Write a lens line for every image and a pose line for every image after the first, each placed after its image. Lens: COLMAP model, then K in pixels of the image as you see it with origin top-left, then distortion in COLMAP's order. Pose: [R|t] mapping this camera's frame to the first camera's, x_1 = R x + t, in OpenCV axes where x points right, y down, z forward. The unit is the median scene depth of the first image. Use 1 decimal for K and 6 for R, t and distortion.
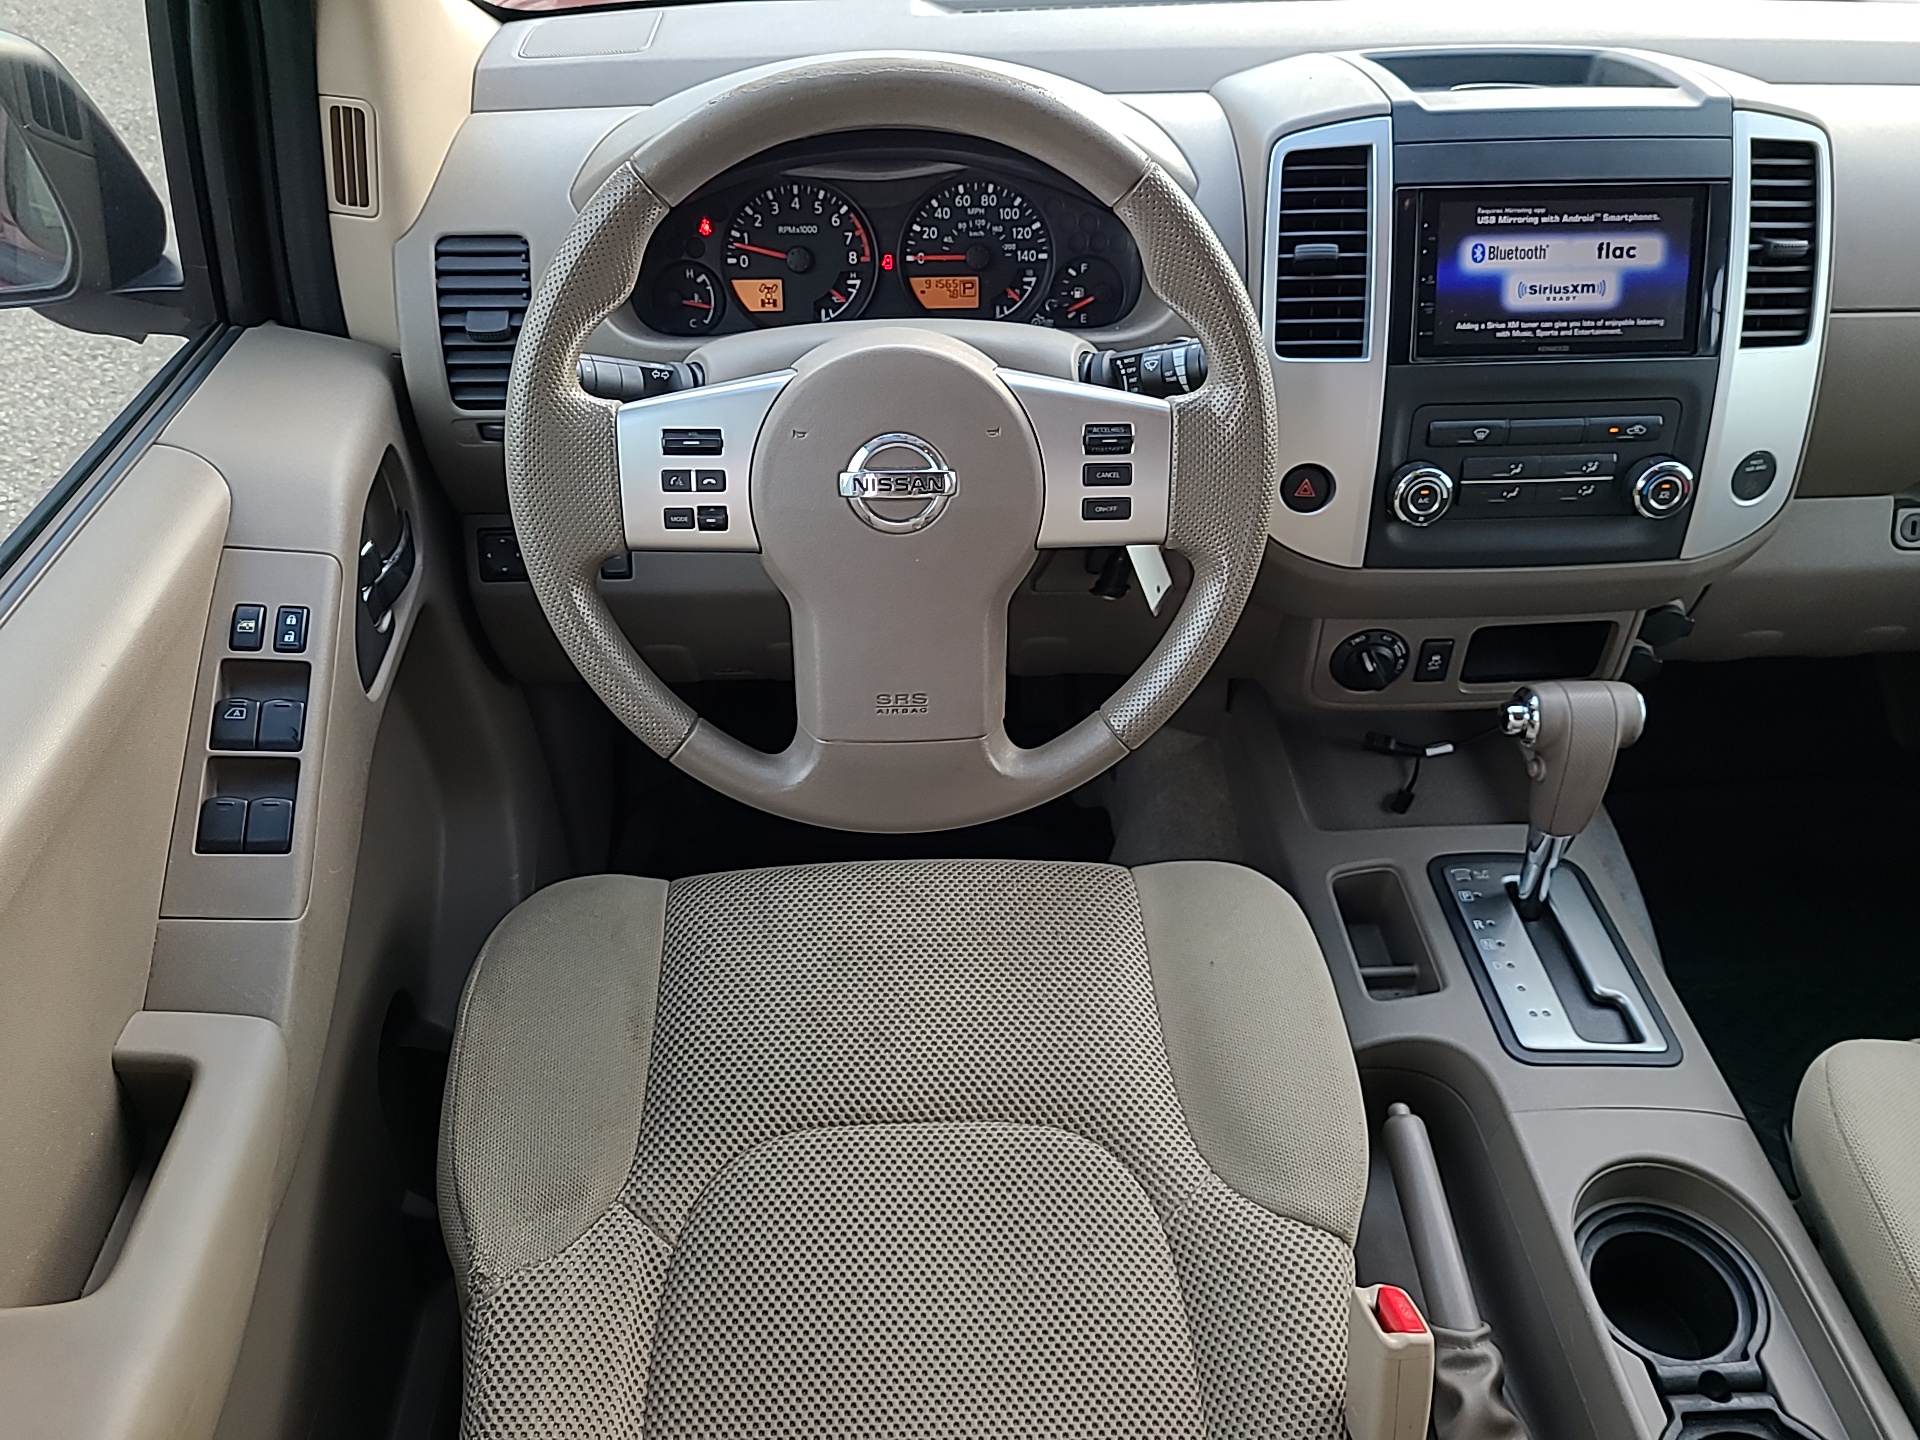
lens RADIAL K [[1469.8, 0, 948.9], [0, 1469.8, 725.0], [0, 0, 1]] dist [0.025247, -0.008338]
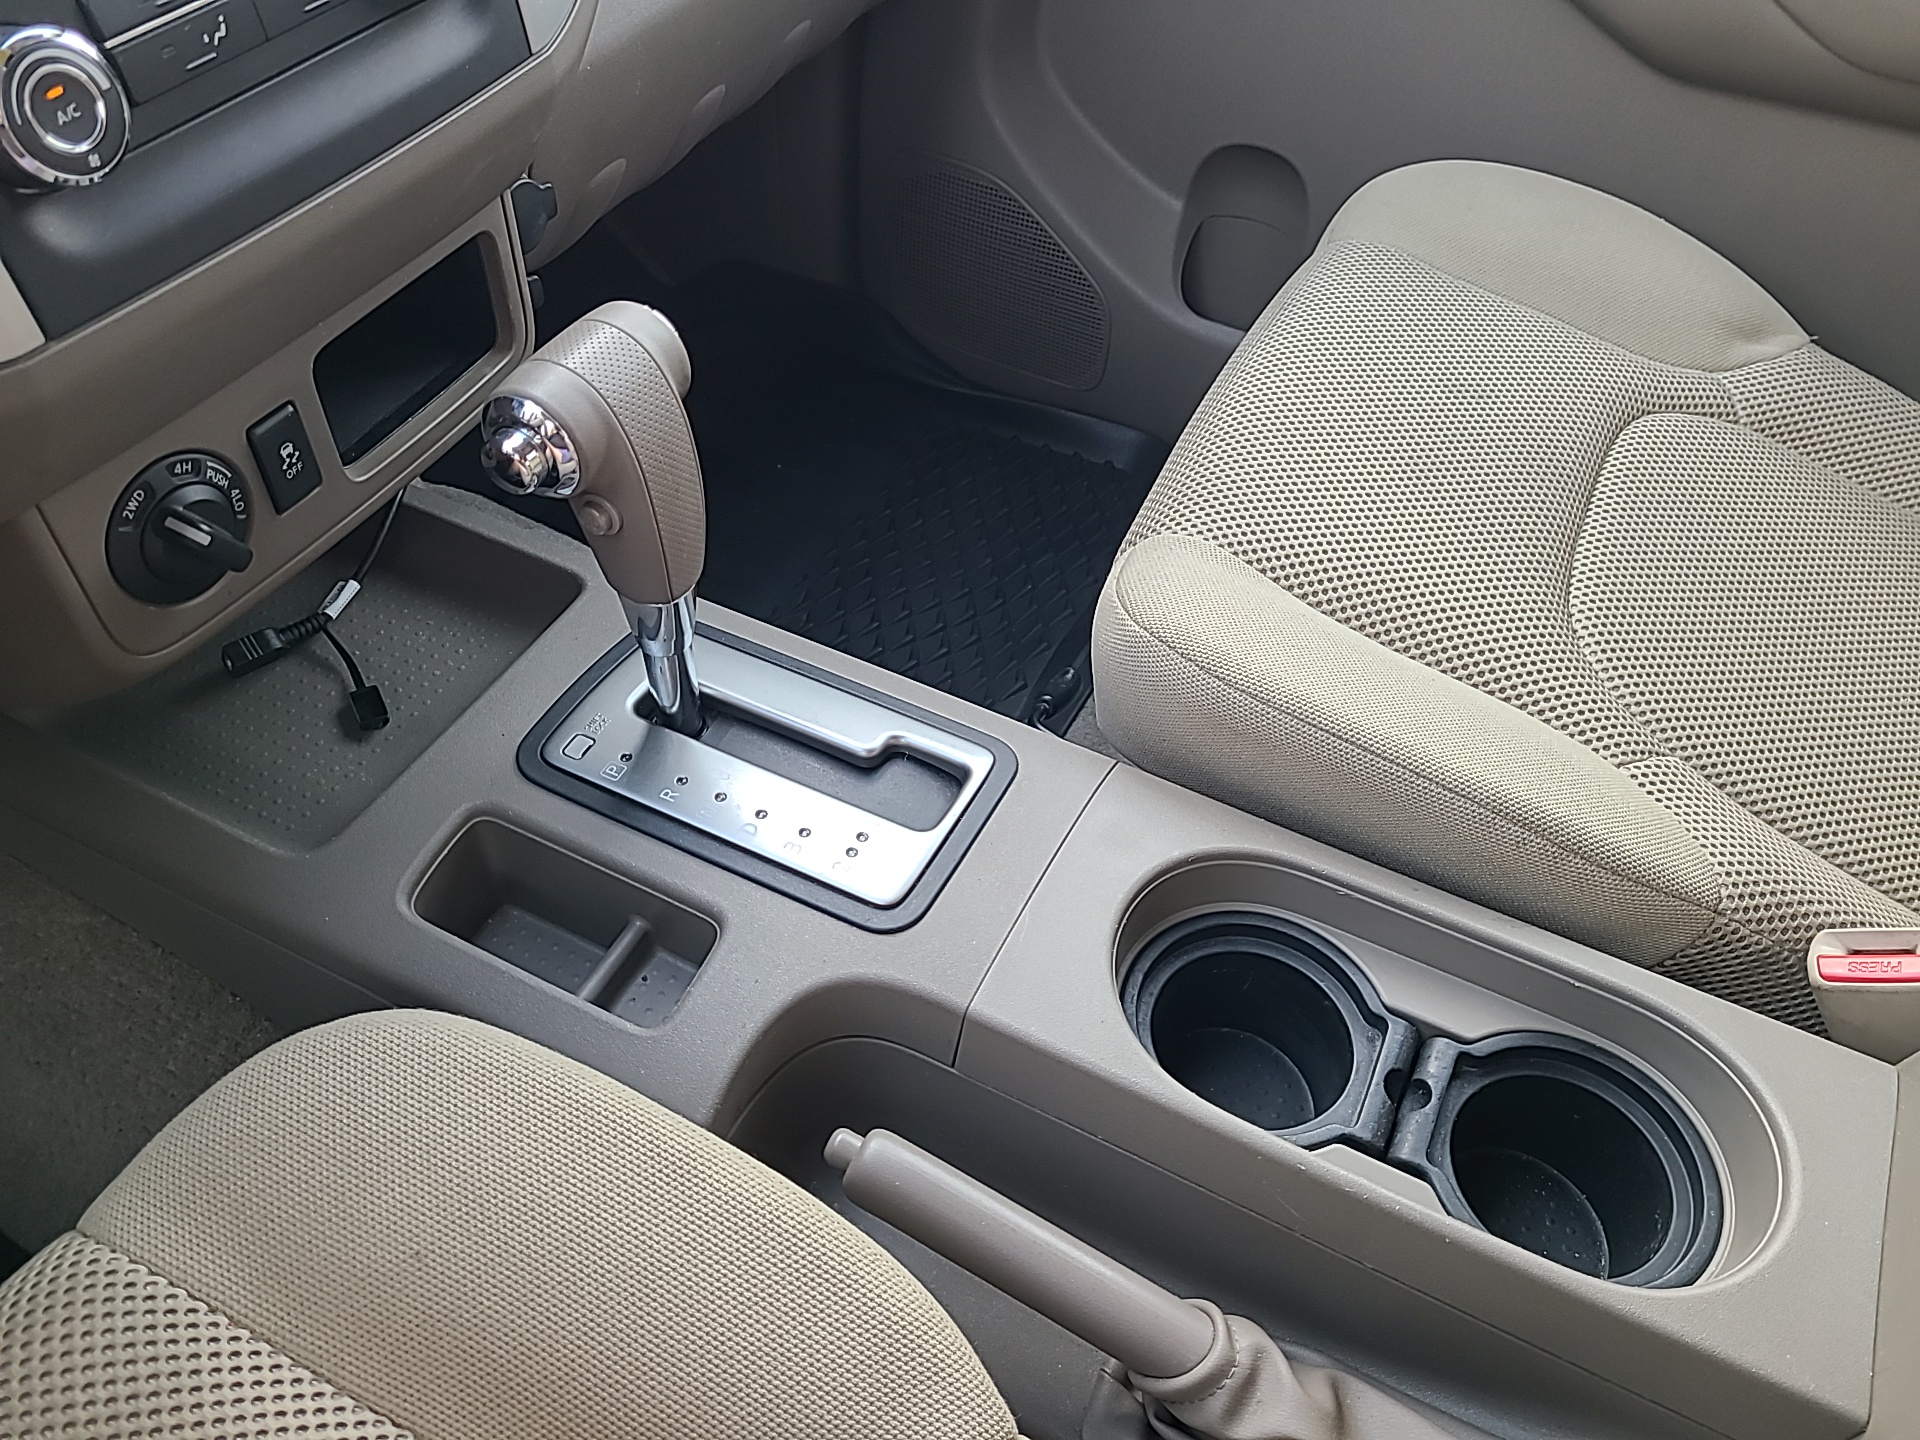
lens RADIAL K [[1469.8, 0, 939.9], [0, 1469.8, 720.2], [0, 0, 1]] dist [0.025247, -0.008338]
pose [[0.487128, -0.629879, 0.604945, 0.085002], [0.523288, 0.765087, 0.375247, -0.051128], [-0.699196, 0.133767, 0.702304, 0.547230]]
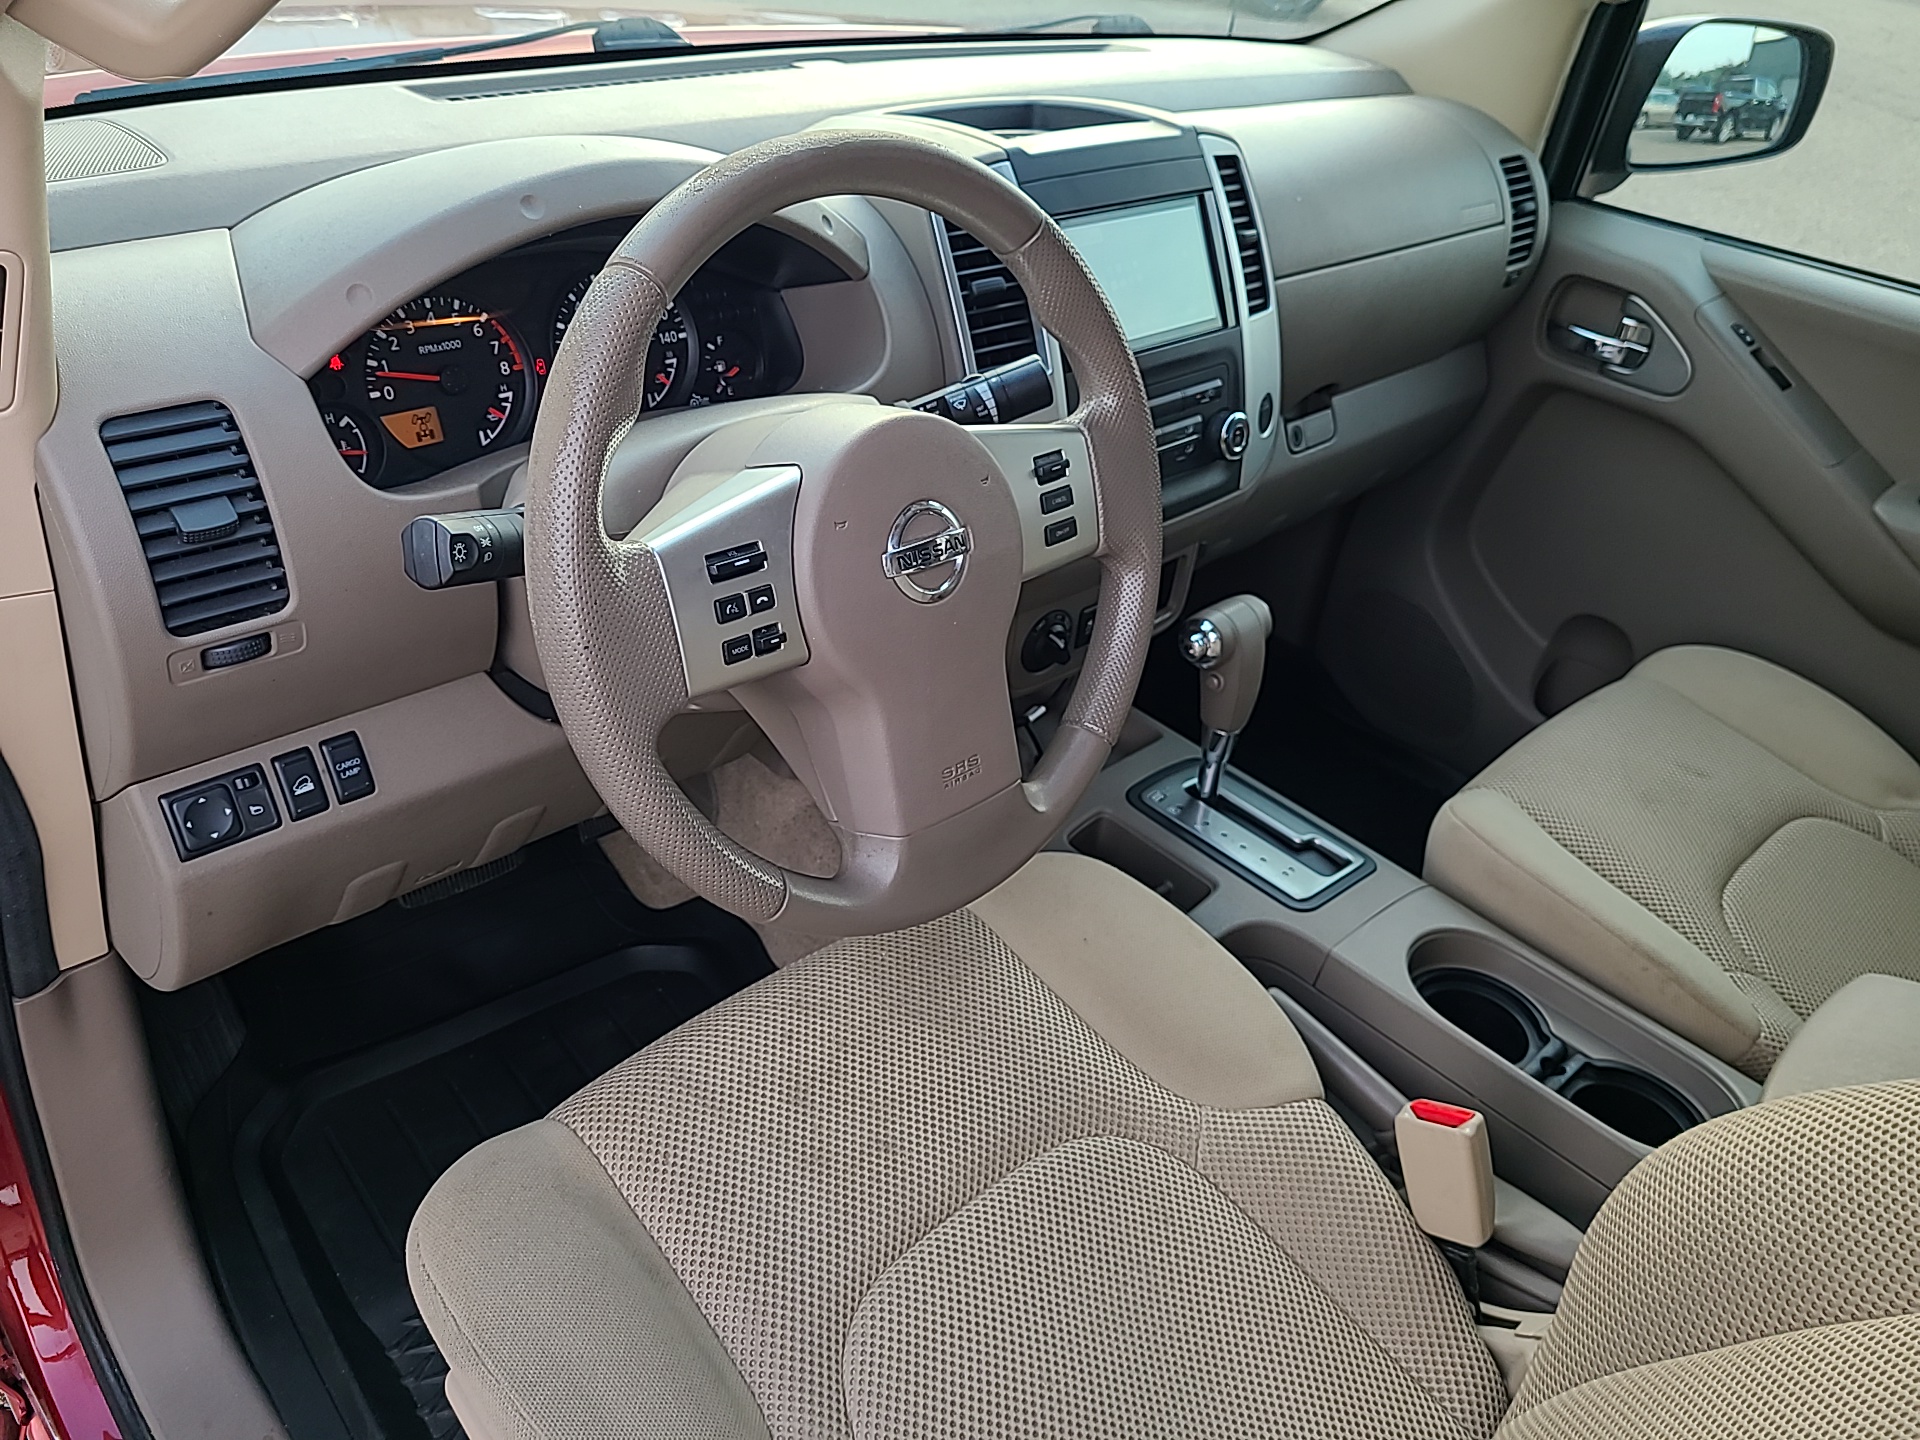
lens RADIAL K [[1469.8, 0, 923.9], [0, 1469.8, 719.5], [0, 0, 1]] dist [0.025247, -0.008338]
pose [[0.753553, -0.302295, 0.583760, -0.488748], [0.333261, 0.941101, 0.057148, -0.088962], [-0.566653, 0.151480, 0.809913, 0.176536]]
